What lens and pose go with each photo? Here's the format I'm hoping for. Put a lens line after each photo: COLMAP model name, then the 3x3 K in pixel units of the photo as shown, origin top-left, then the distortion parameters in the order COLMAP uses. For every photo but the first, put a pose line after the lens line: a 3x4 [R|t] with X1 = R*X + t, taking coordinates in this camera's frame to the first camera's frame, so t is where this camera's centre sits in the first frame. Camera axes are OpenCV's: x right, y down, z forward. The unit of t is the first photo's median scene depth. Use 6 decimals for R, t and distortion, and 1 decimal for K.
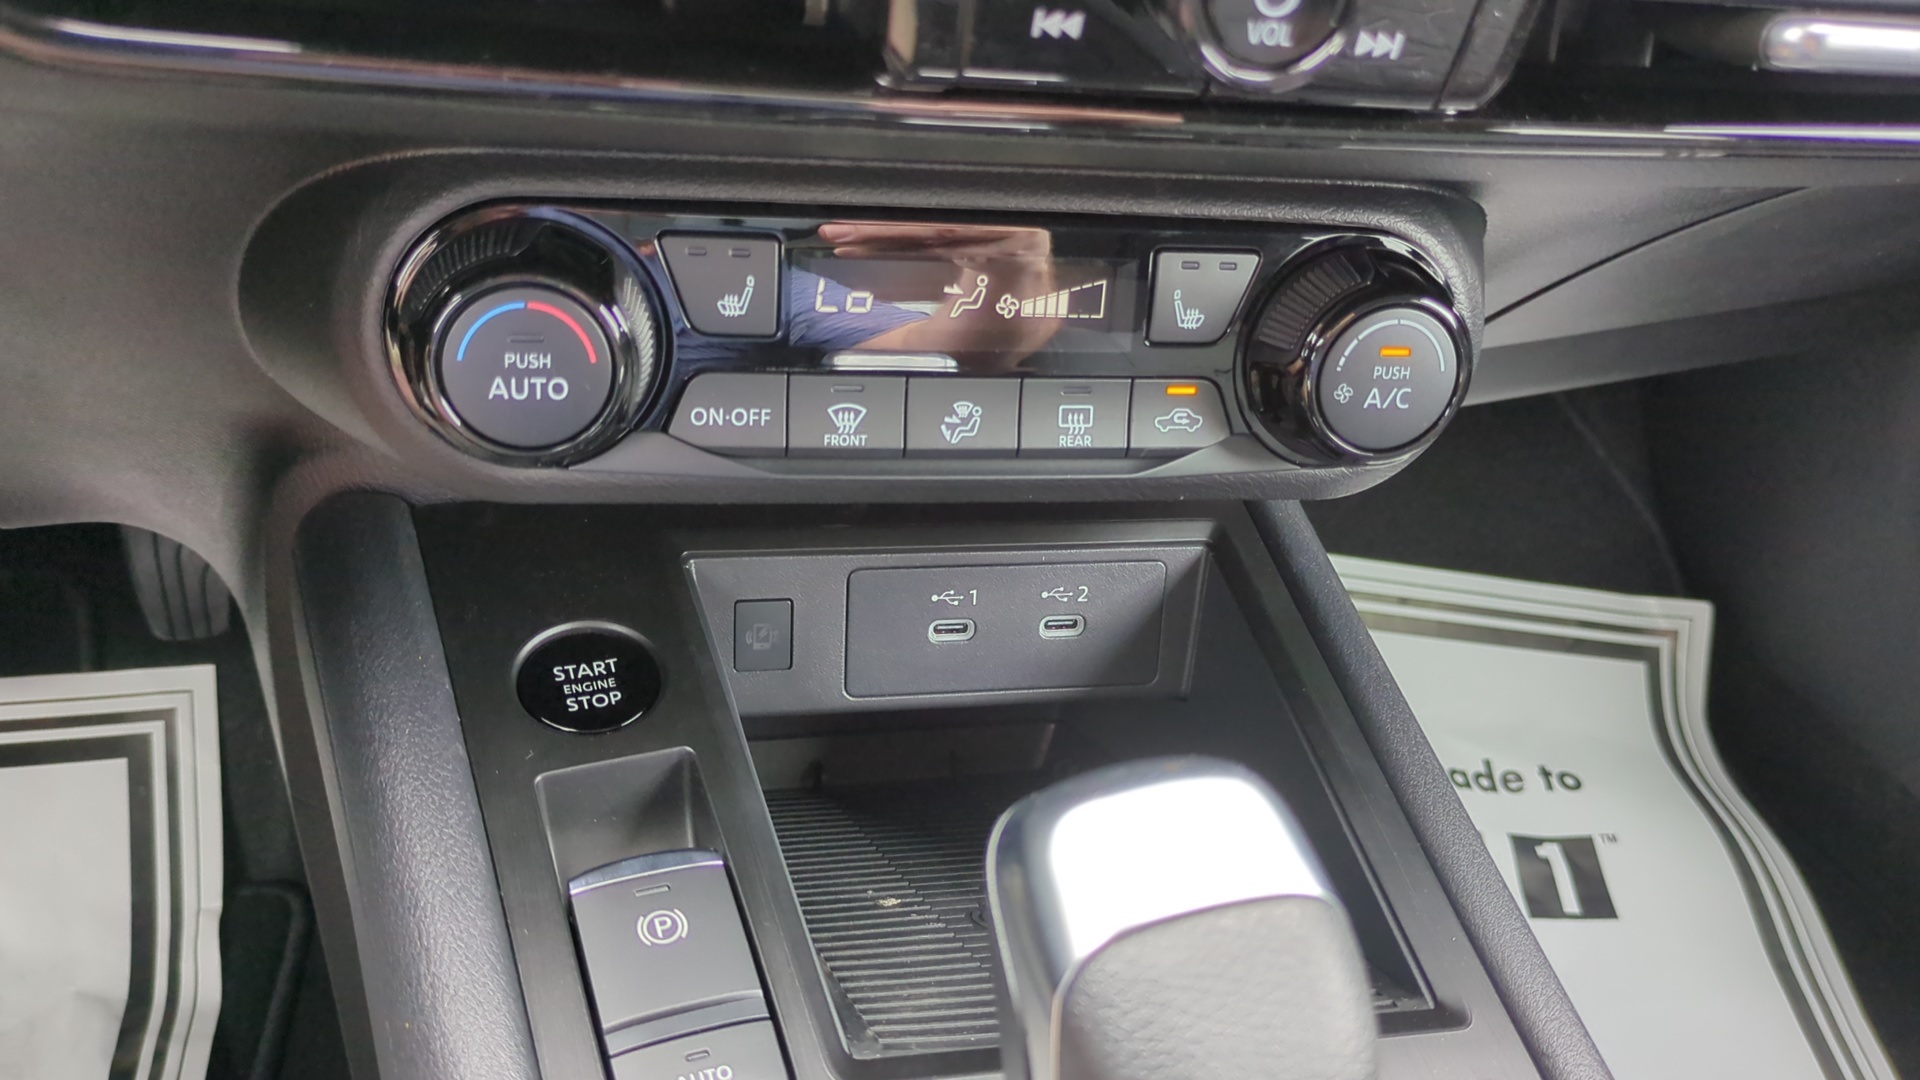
lens RADIAL K [[1646.9, 0, 960.0], [0, 1646.9, 540.0], [0, 0, 1]] dist [0.024467, -0.015137]
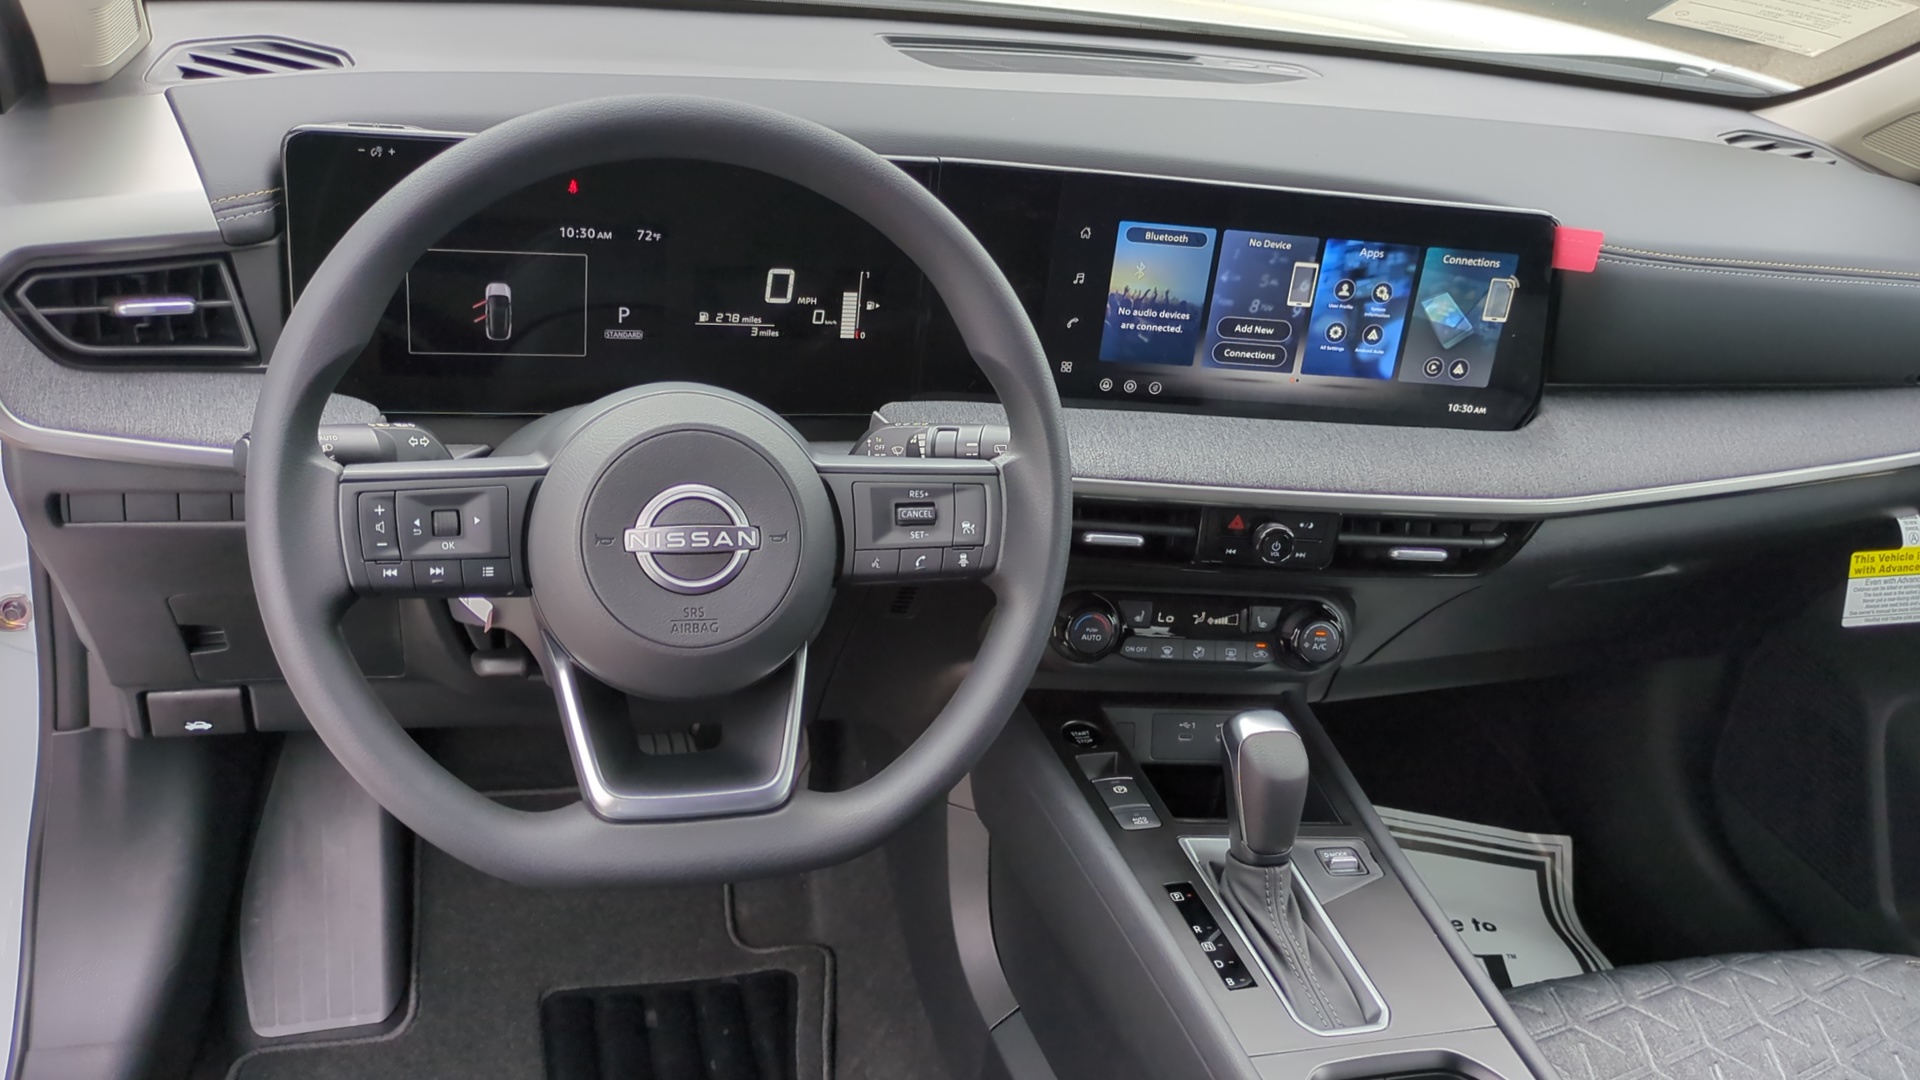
lens RADIAL K [[1646.9, 0, 960.0], [0, 1646.9, 540.0], [0, 0, 1]] dist [0.024467, -0.015137]
pose [[0.998819, -0.001986, -0.048545, -0.335858], [-0.010867, 0.964719, -0.263056, 0.625999], [0.047355, 0.263272, 0.963559, -2.480739]]
